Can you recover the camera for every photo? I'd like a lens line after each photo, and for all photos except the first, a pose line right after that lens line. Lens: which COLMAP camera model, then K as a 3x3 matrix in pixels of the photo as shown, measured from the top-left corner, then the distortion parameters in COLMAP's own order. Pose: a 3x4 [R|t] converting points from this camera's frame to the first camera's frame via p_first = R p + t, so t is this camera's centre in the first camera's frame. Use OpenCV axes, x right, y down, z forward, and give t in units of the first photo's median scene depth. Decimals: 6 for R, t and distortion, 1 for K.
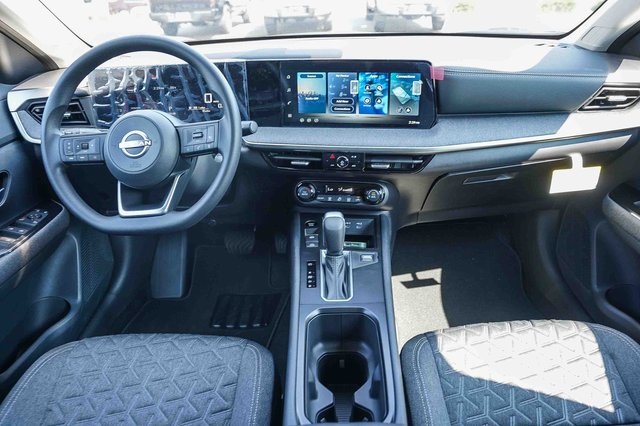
lens RADIAL K [[430.1, 0, 320.0], [0, 430.1, 213.0], [0, 0, 1]] dist [-0.146554, 0.113056]
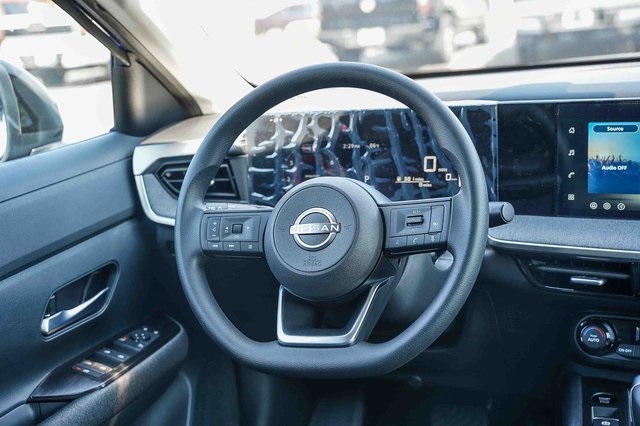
lens RADIAL K [[810.9, 0, 320.0], [0, 810.9, 213.0], [0, 0, 1]] dist [0.035998, 0.068135]
pose [[0.940215, 0.030045, -0.339253, -0.017178], [-0.104547, 0.973470, -0.203533, 0.050137], [0.324137, 0.226832, 0.918413, -0.104516]]
